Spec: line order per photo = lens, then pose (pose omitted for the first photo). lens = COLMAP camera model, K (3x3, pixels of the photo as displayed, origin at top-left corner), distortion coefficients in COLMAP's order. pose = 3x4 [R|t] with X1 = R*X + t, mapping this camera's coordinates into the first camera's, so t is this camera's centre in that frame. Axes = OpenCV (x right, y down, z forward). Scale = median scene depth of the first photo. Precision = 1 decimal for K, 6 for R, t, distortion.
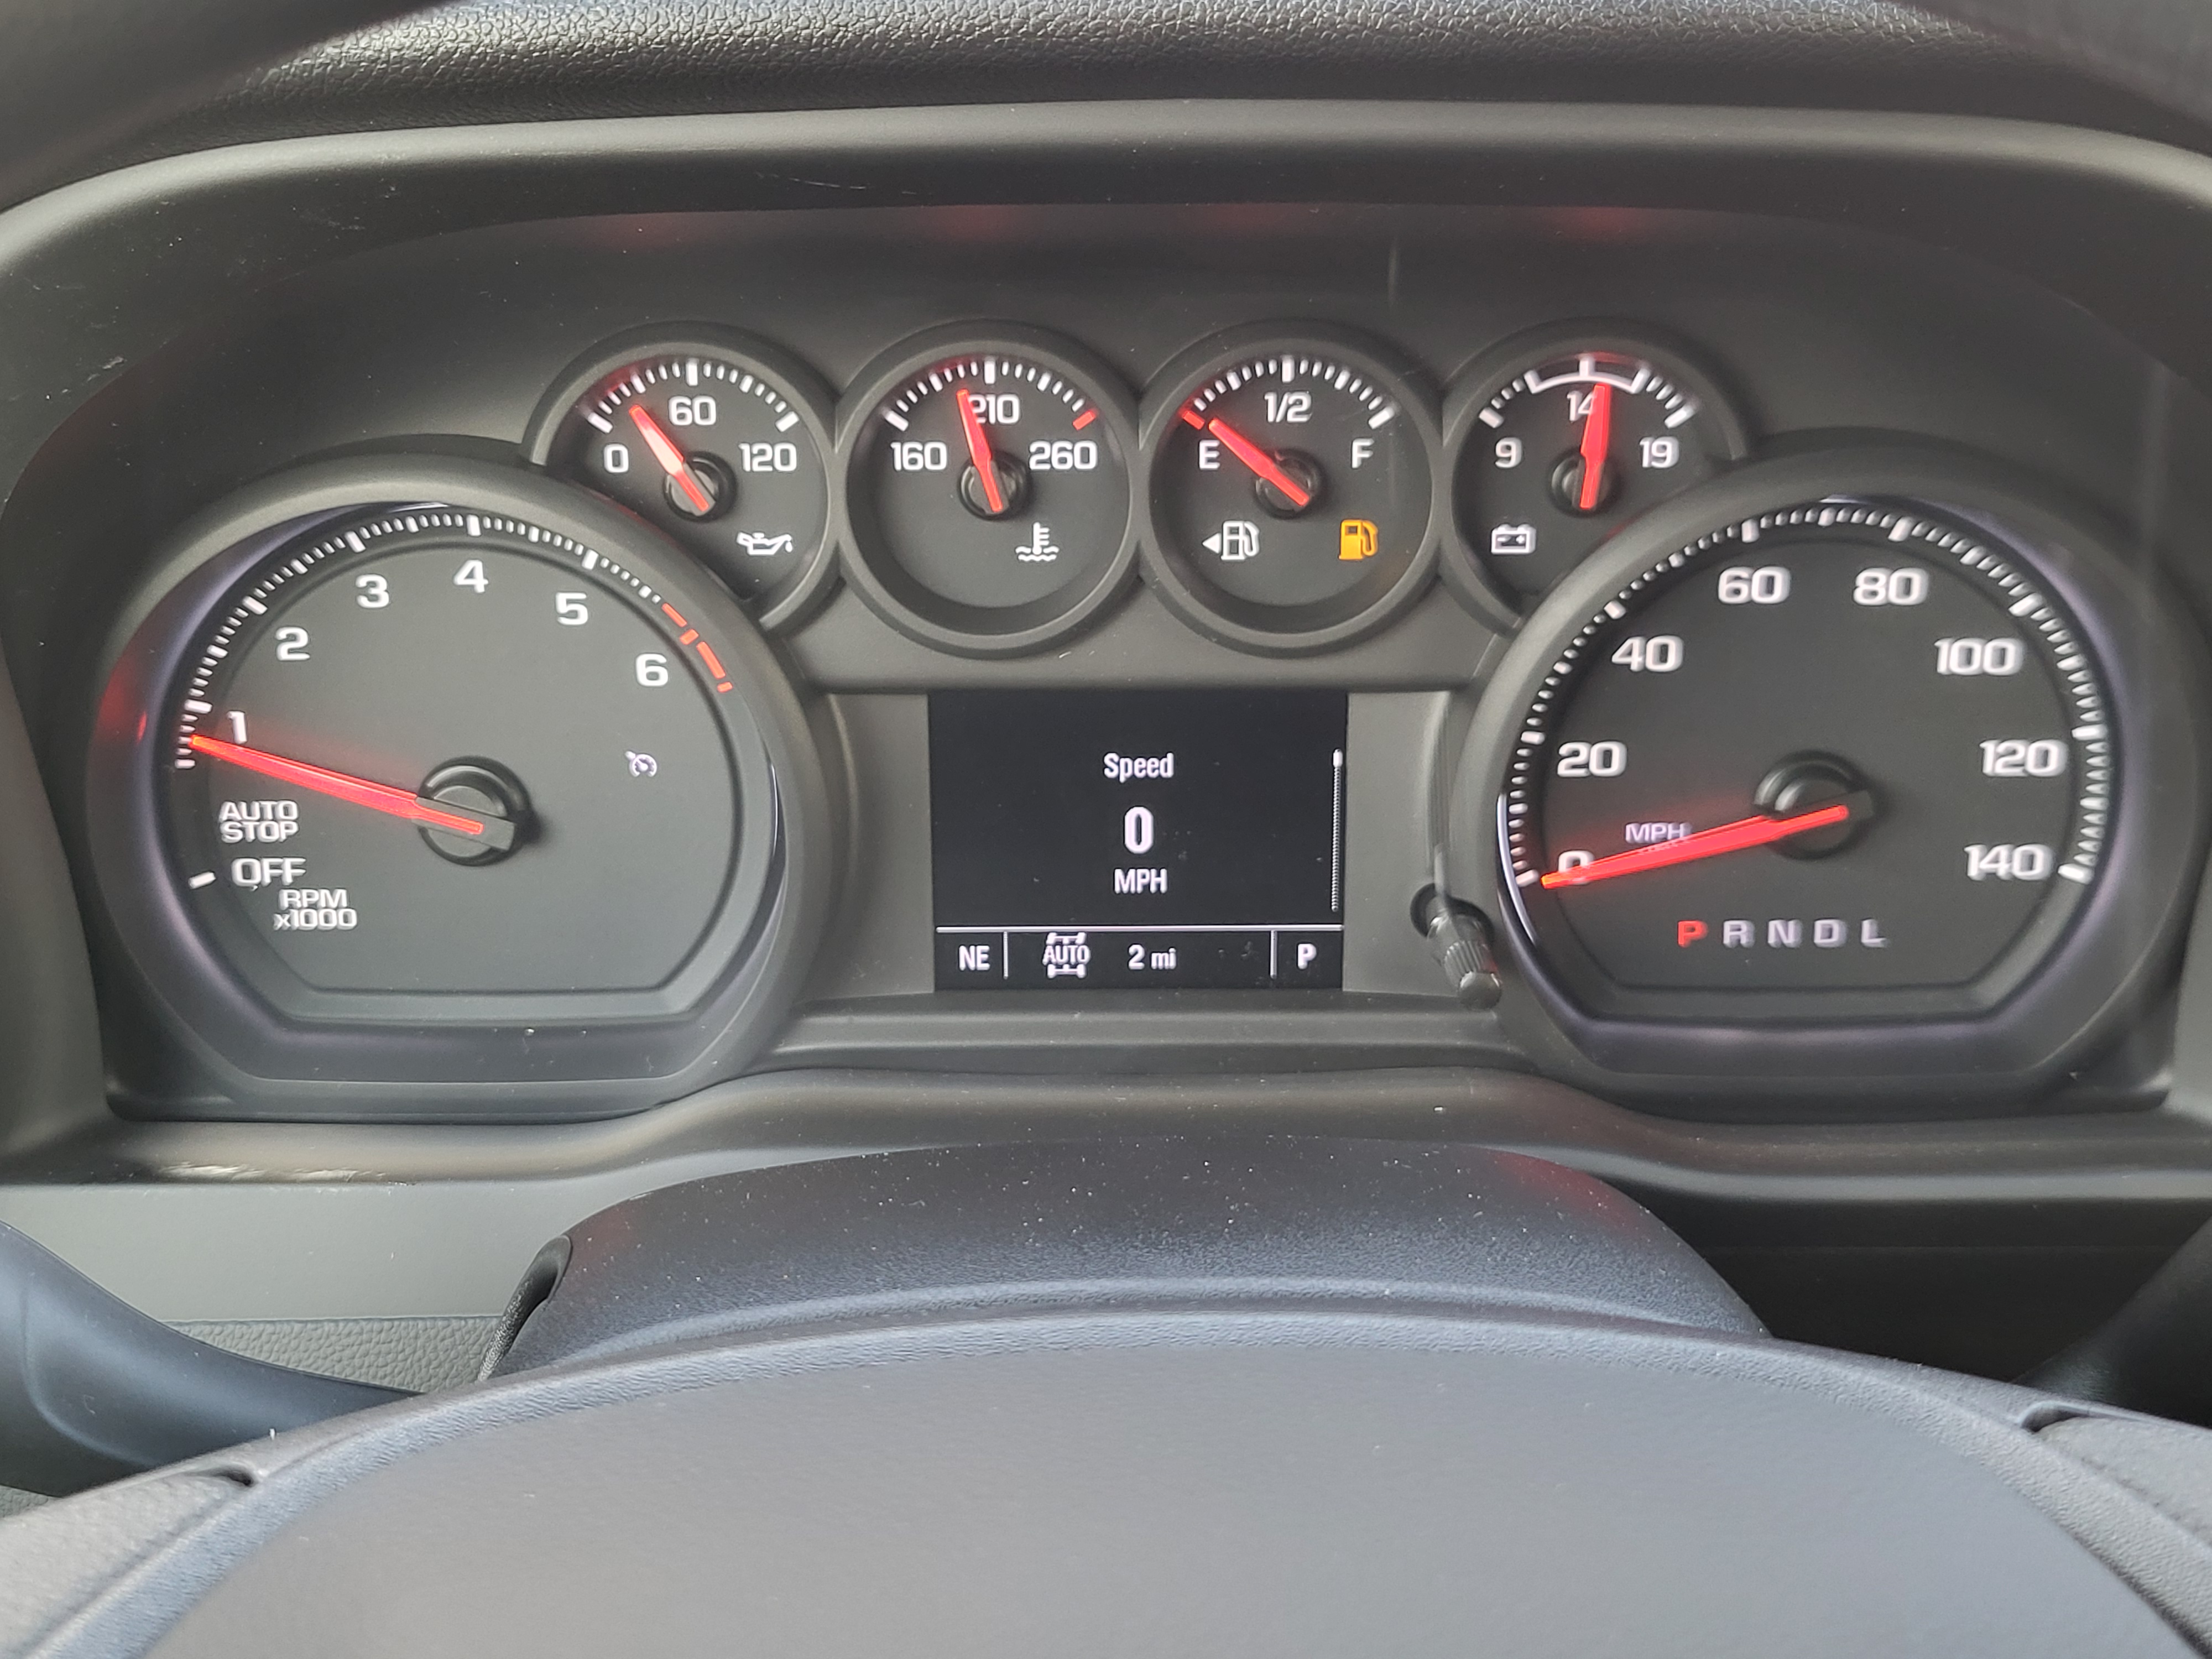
lens RADIAL K [[2415.8, 0, 1106.0], [0, 2415.8, 829.5], [0, 0, 1]] dist [0.016639, 0.003033]
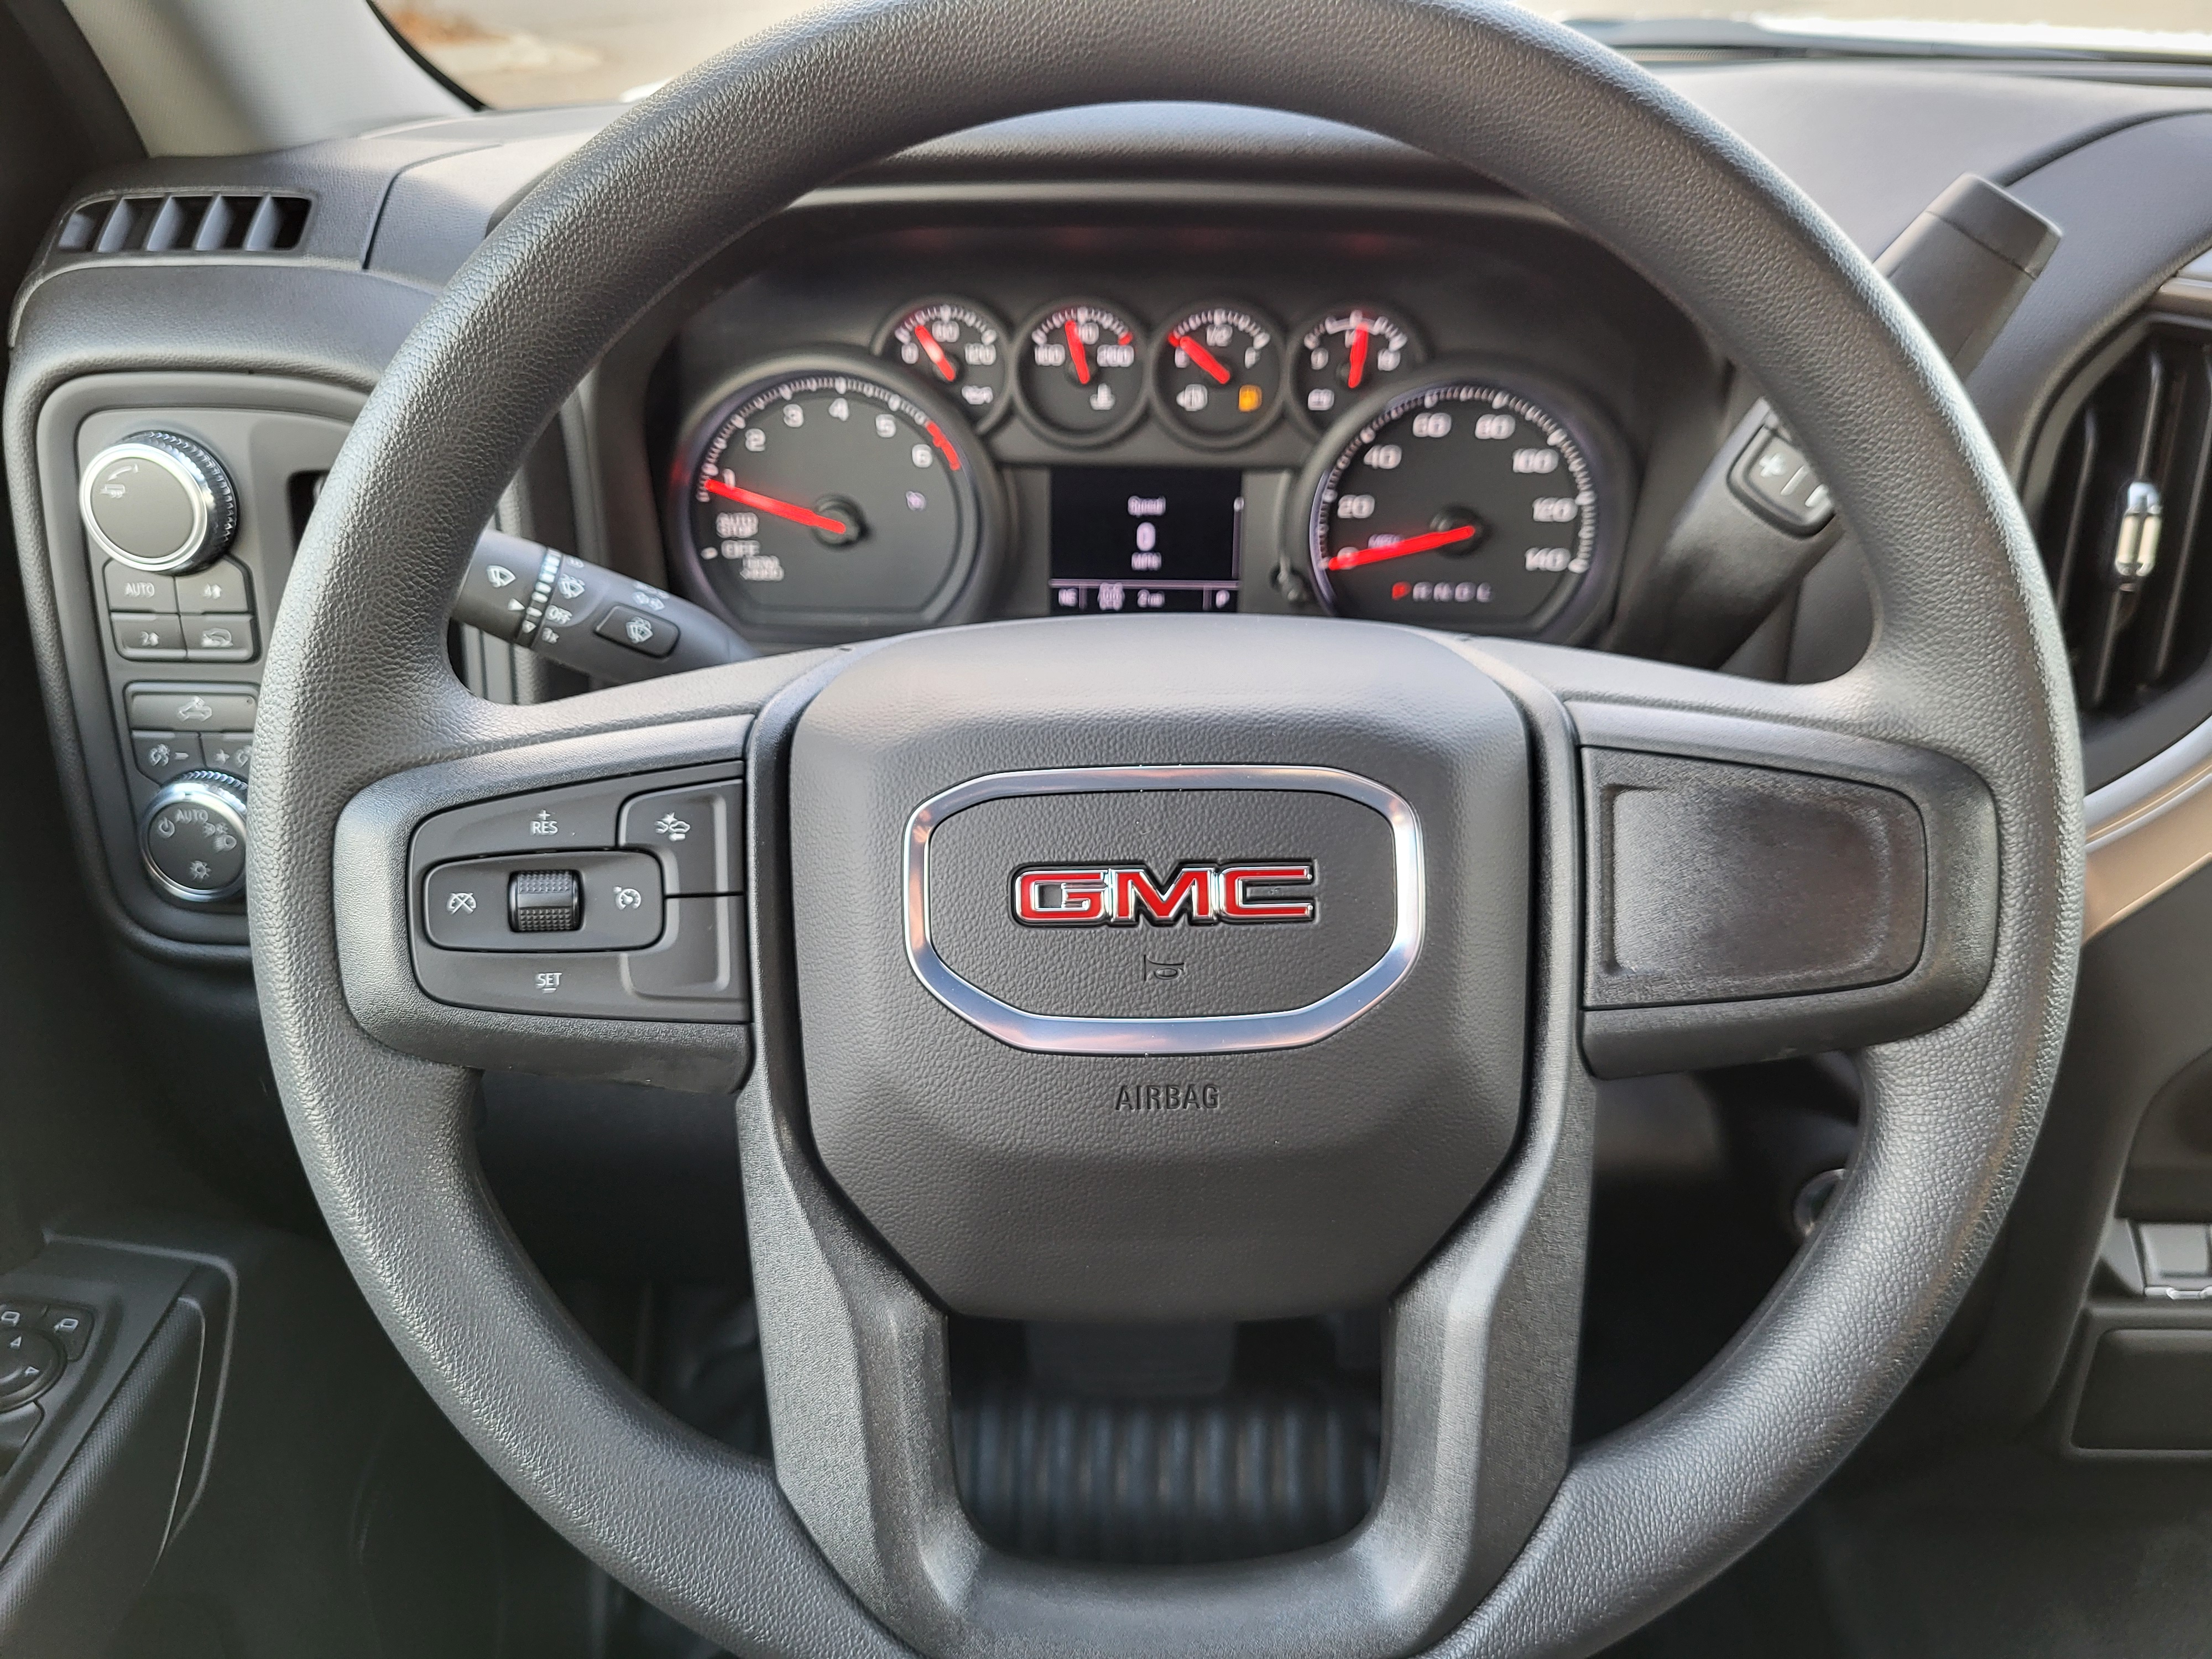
lens RADIAL K [[1690.4, 0, 1114.5], [0, 1690.4, 849.1], [0, 0, 1]] dist [0.014347, 0.002238]
pose [[0.999812, 0.018084, 0.007000, -0.020220], [-0.018575, 0.996781, 0.077986, 0.165050], [-0.005567, -0.078101, 0.996930, -0.543802]]
